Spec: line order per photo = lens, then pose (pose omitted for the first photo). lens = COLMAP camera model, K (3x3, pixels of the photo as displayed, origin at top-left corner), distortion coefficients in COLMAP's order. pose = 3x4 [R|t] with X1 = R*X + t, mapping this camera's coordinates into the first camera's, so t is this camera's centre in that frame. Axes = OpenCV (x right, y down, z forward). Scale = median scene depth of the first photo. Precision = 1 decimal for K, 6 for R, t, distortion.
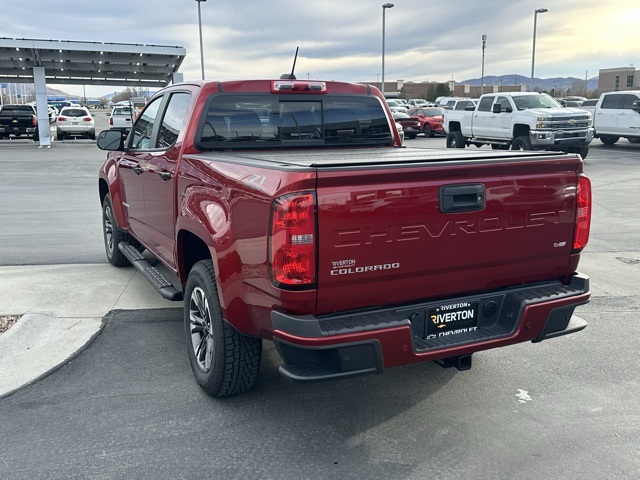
lens RADIAL K [[636.6, 0, 322.8], [0, 636.6, 233.7], [0, 0, 1]] dist [0.178815, -0.361570]
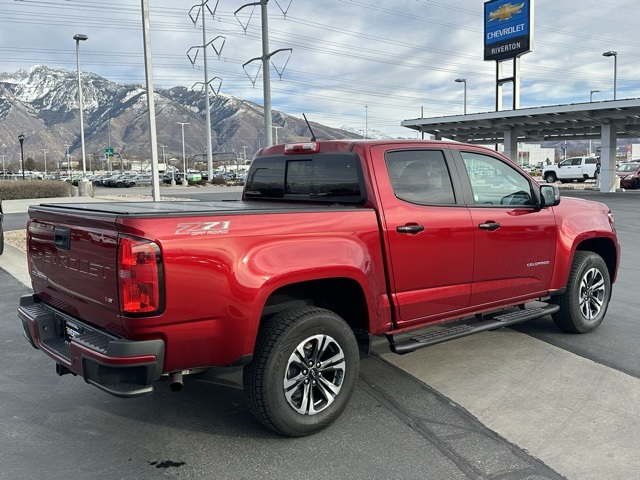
lens RADIAL K [[636.6, 0, 322.8], [0, 636.6, 233.7], [0, 0, 1]] dist [0.178815, -0.361570]
pose [[0.233565, 0.094851, -0.967704, 1.380264], [-0.169869, 0.983906, 0.055440, -0.194830], [0.957388, 0.151434, 0.245919, 1.020085]]
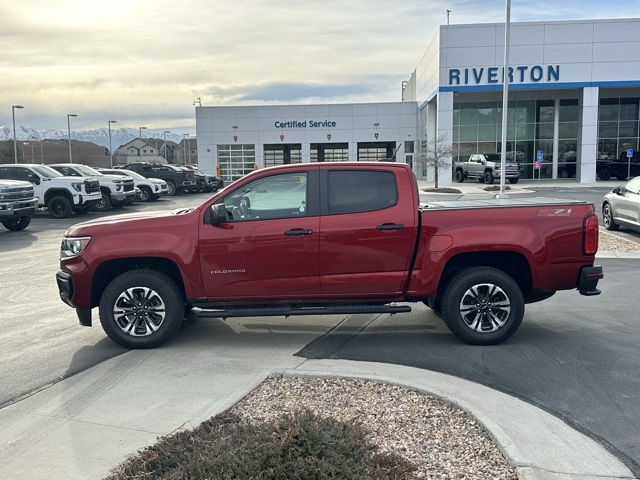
lens RADIAL K [[636.6, 0, 322.8], [0, 636.6, 233.7], [0, 0, 1]] dist [0.178815, -0.361570]
pose [[0.413453, -0.084514, 0.906595, -2.054164], [0.180881, 0.983462, 0.009188, -0.149584], [-0.892378, 0.160187, 0.421903, 0.690043]]
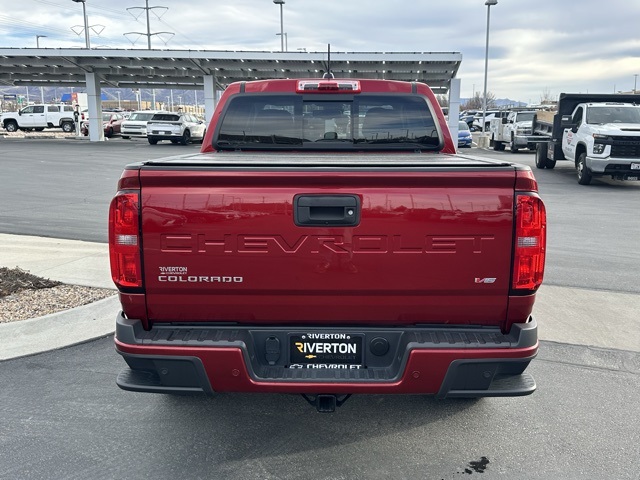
lens RADIAL K [[636.6, 0, 322.8], [0, 636.6, 233.7], [0, 0, 1]] dist [0.178815, -0.361570]
pose [[0.891336, 0.087093, -0.444899, 0.514163], [-0.091401, 0.995744, 0.011808, -0.029996], [0.444034, 0.030140, 0.895503, 0.204235]]
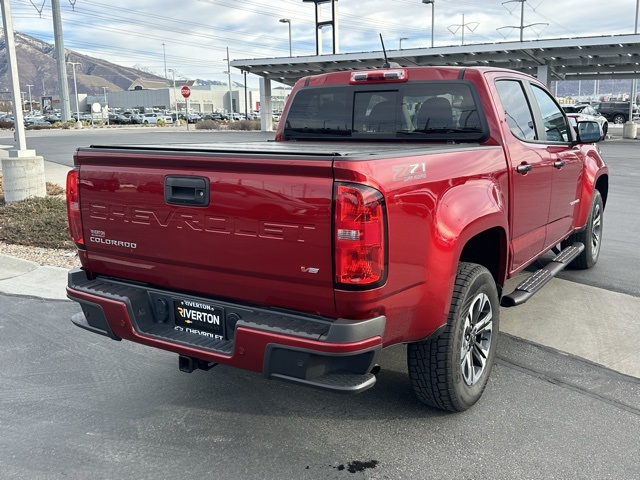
lens RADIAL K [[636.6, 0, 322.8], [0, 636.6, 233.7], [0, 0, 1]] dist [0.178815, -0.361570]
pose [[0.518910, 0.155928, -0.840487, 0.979623], [-0.152116, 0.984374, 0.088707, -0.093897], [0.841185, 0.081820, 0.534521, 0.577066]]
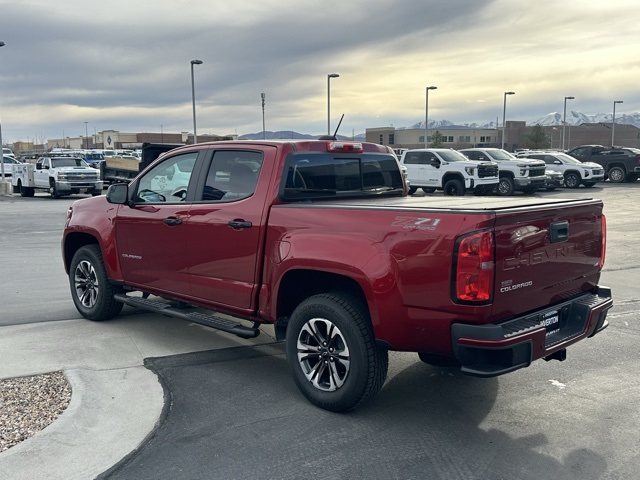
lens RADIAL K [[636.6, 0, 322.8], [0, 636.6, 233.7], [0, 0, 1]] dist [0.178815, -0.361570]
pose [[0.943680, -0.032163, 0.329291, -0.609406], [0.057852, 0.995971, -0.068513, 0.012118], [-0.325761, 0.083705, 0.941739, -0.108967]]
